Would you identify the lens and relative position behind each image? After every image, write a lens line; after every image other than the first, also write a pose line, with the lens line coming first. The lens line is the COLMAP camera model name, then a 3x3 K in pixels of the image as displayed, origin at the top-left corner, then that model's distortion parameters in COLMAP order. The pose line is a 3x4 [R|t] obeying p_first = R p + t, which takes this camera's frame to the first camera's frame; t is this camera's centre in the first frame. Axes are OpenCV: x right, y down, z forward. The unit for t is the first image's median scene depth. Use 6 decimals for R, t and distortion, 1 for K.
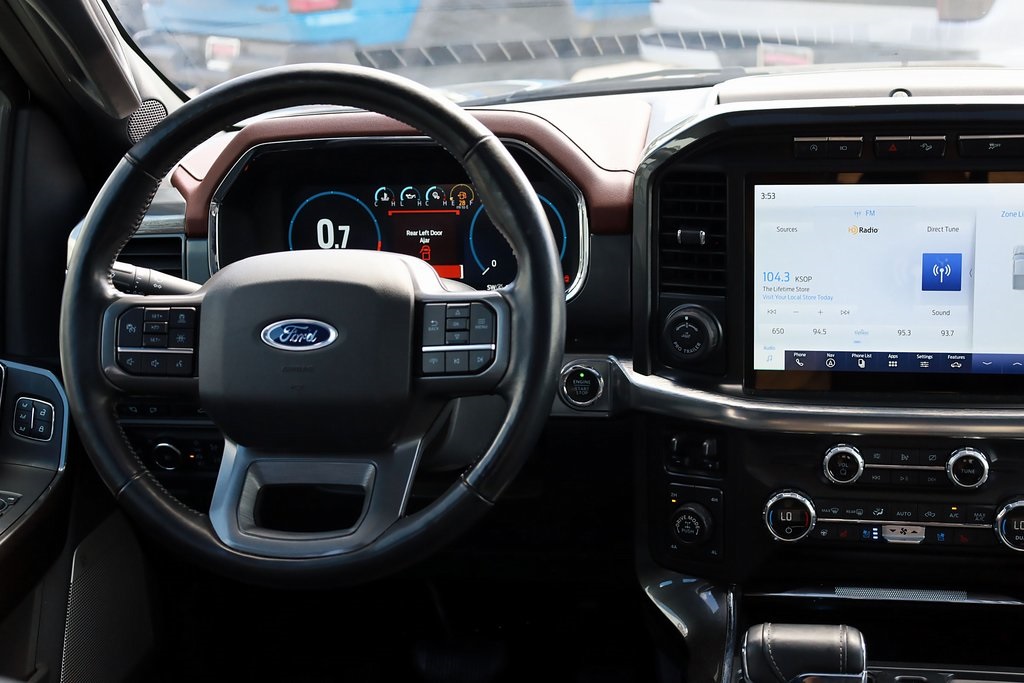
lens RADIAL K [[1556.7, 0, 507.0], [0, 1556.7, 336.7], [0, 0, 1]] dist [-0.001484, 0.000000]
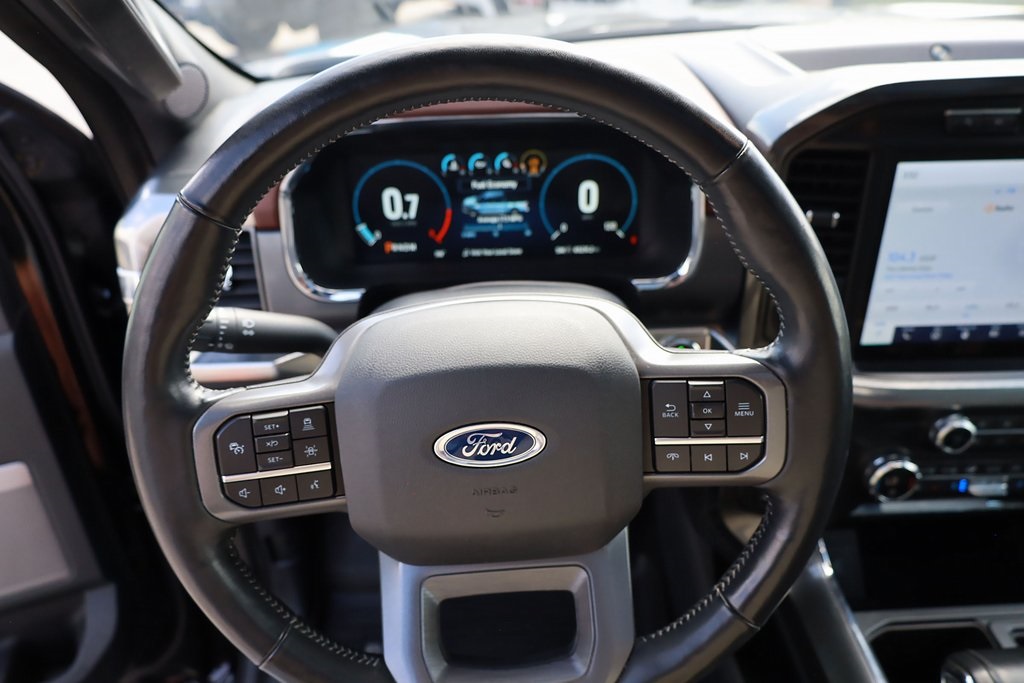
lens RADIAL K [[696.2, 0, 517.1], [0, 696.2, 346.3], [0, 0, 1]] dist [-0.017778, 0.009688]
pose [[0.974163, -0.098251, 0.203356, -0.163275], [0.038466, 0.959439, 0.279280, -0.118663], [-0.222547, -0.264242, 0.938429, 0.638269]]
